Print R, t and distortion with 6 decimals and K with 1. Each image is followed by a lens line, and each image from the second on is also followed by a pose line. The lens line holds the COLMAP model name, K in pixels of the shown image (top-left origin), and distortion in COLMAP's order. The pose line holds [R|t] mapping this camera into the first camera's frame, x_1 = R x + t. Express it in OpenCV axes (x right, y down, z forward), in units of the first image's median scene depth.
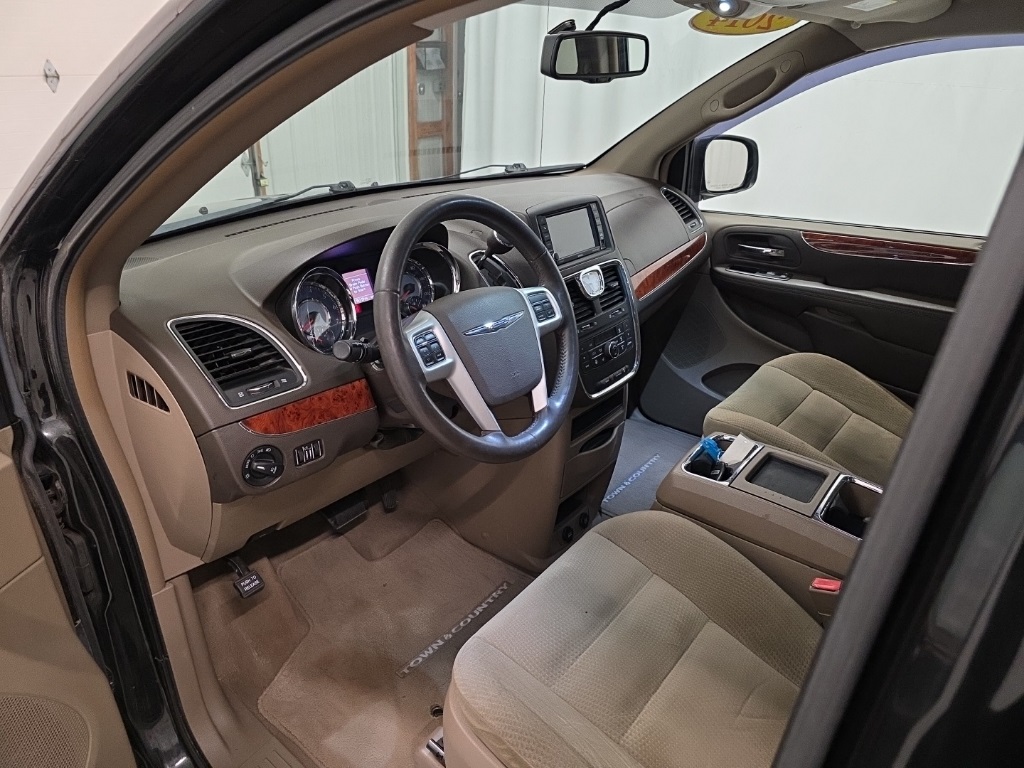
lens RADIAL K [[687.3, 0, 514.1], [0, 687.3, 382.9], [0, 0, 1]] dist [0.050372, -0.043124]
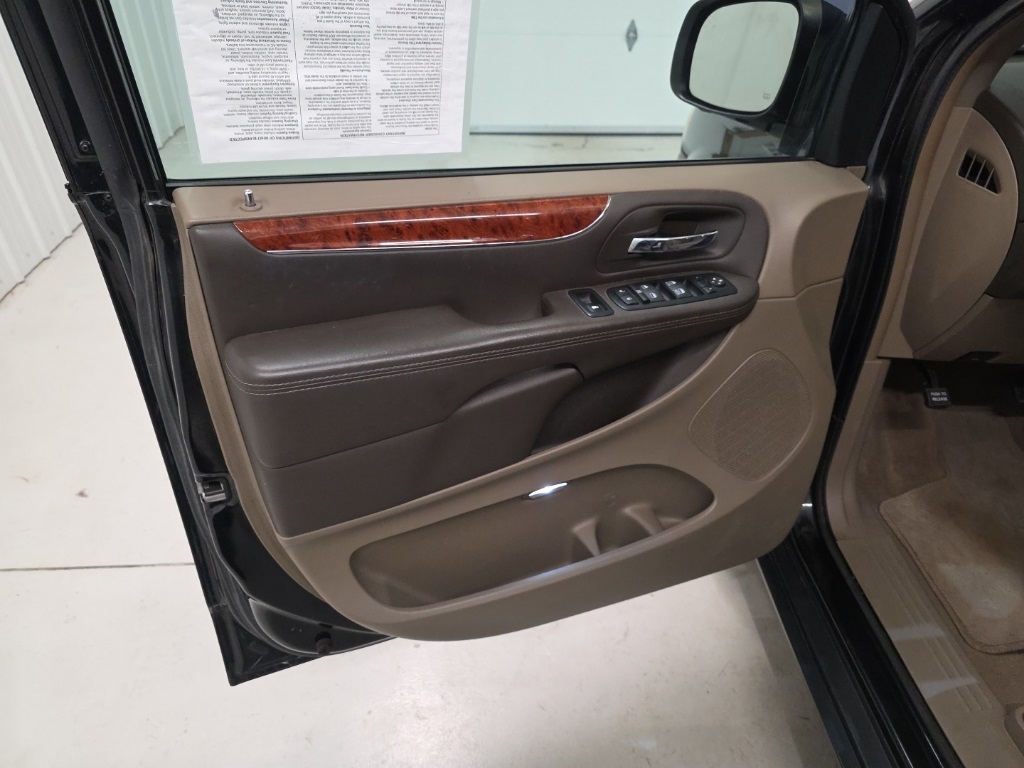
lens RADIAL K [[687.3, 0, 514.1], [0, 687.3, 382.9], [0, 0, 1]] dist [0.050372, -0.043124]
pose [[0.656143, 0.412633, -0.631831, -0.131949], [-0.329673, 0.909880, 0.251861, 0.196722], [0.678817, 0.043041, 0.733045, -0.191325]]
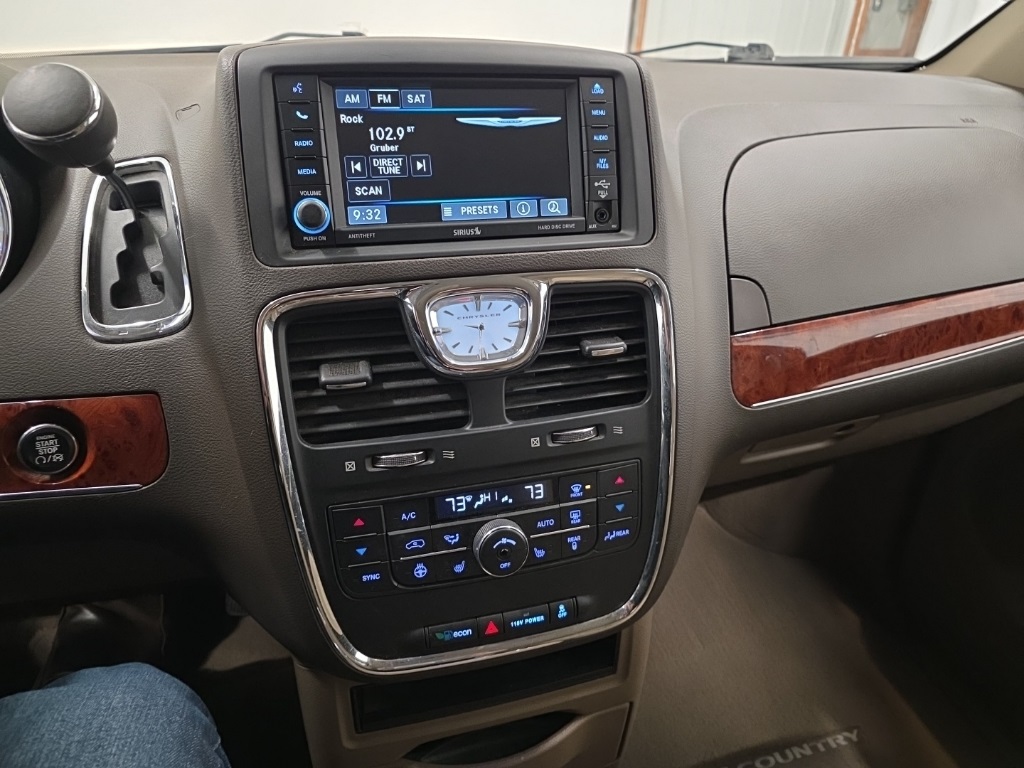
lens RADIAL K [[690.6, 0, 515.7], [0, 690.6, 373.1], [0, 0, 1]] dist [0.103786, -0.116574]
pose [[0.799692, 0.290495, -0.525458, 0.309264], [-0.264701, 0.956100, 0.125724, -0.175565], [0.538913, 0.038549, 0.841479, 0.775310]]
